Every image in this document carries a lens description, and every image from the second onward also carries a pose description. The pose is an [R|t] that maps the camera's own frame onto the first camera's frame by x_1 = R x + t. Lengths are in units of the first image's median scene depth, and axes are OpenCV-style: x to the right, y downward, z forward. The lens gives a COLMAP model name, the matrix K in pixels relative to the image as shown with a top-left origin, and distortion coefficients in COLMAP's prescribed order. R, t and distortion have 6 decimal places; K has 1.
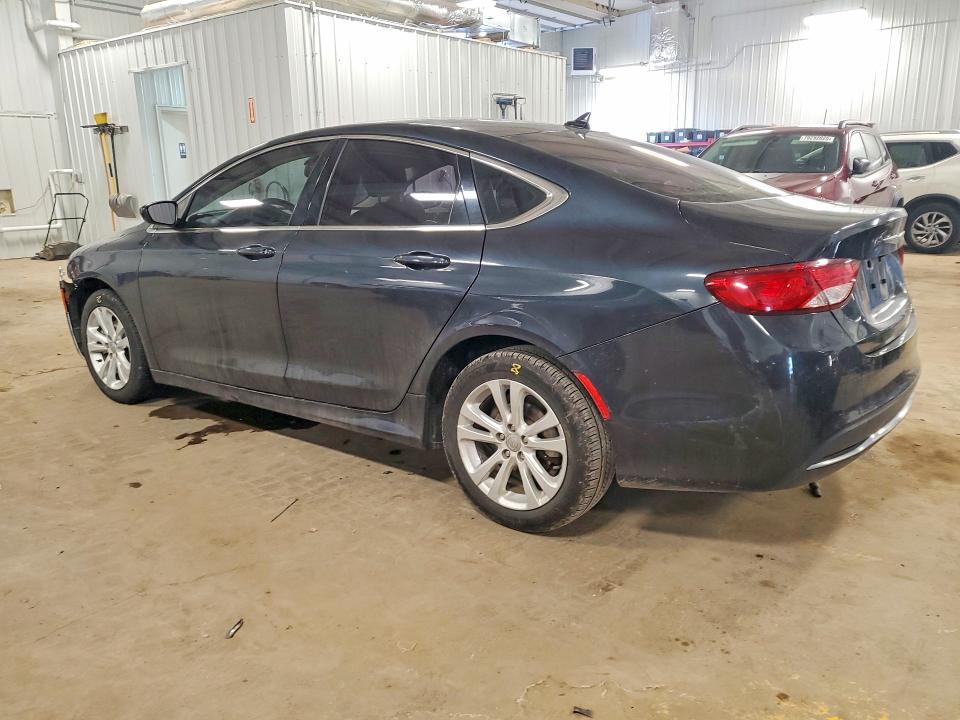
lens RADIAL K [[741.0, 0, 466.0], [0, 741.0, 360.2], [0, 0, 1]] dist [0.030777, 0.004913]
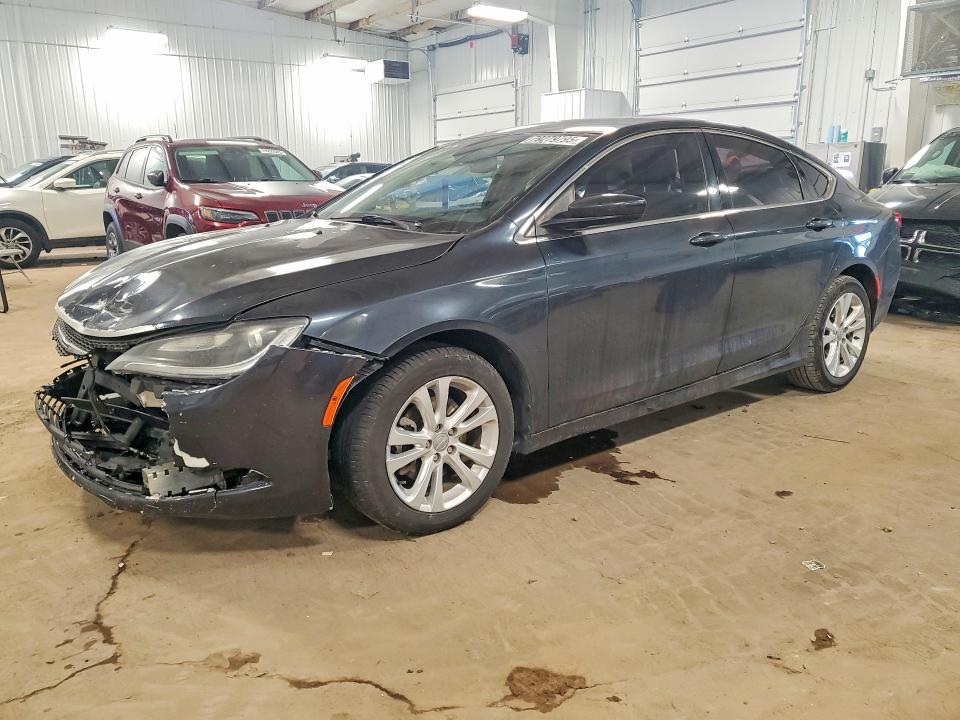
lens RADIAL K [[741.0, 0, 466.0], [0, 741.0, 360.2], [0, 0, 1]] dist [0.030777, 0.004913]
pose [[0.235032, -0.205289, 0.950061, -1.248855], [0.230225, 0.961385, 0.150781, -0.203699], [-0.944329, 0.183289, 0.273219, 0.977622]]
